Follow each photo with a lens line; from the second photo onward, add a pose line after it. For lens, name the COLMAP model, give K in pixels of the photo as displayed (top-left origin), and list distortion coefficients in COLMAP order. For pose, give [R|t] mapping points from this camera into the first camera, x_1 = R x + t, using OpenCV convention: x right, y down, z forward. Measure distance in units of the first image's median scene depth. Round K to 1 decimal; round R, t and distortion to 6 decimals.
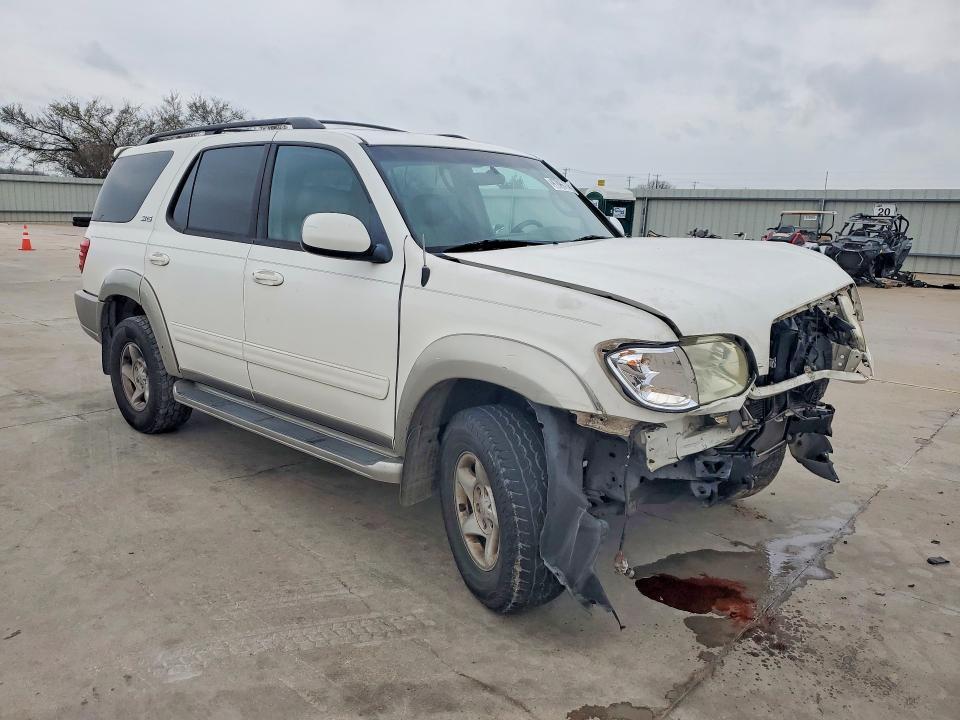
lens RADIAL K [[772.0, 0, 480.0], [0, 772.0, 360.0], [0, 0, 1]] dist [0.100634, -0.120935]
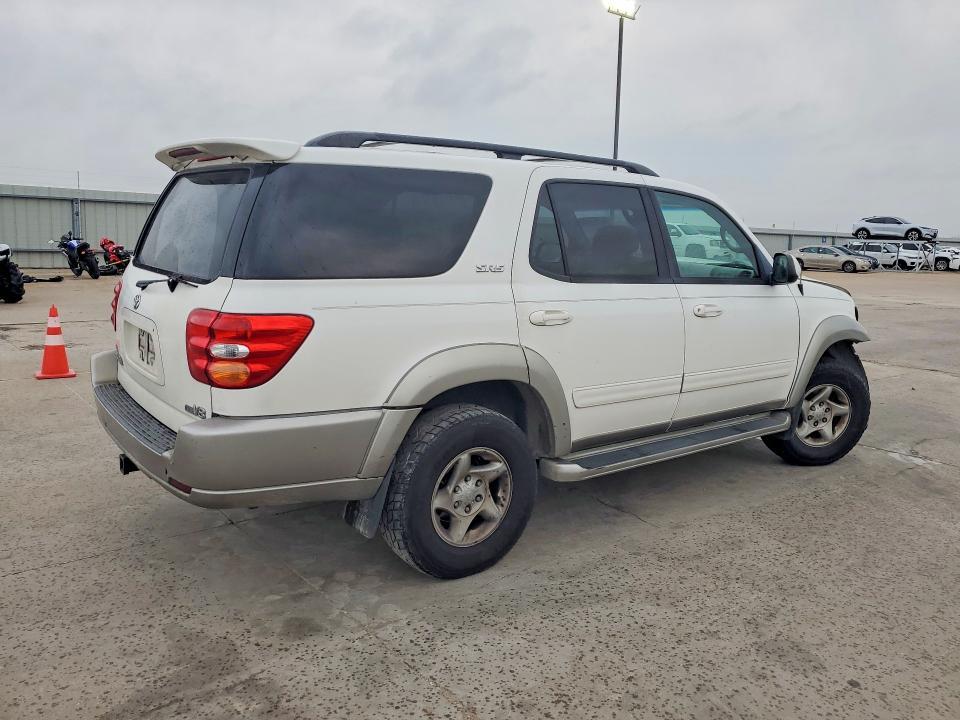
lens RADIAL K [[772.0, 0, 480.0], [0, 772.0, 360.0], [0, 0, 1]] dist [0.100634, -0.120935]
pose [[0.118737, -0.185174, 0.975506, -1.246010], [0.158032, 0.973457, 0.165550, -0.239212], [-0.980269, 0.134504, 0.144849, 1.017843]]
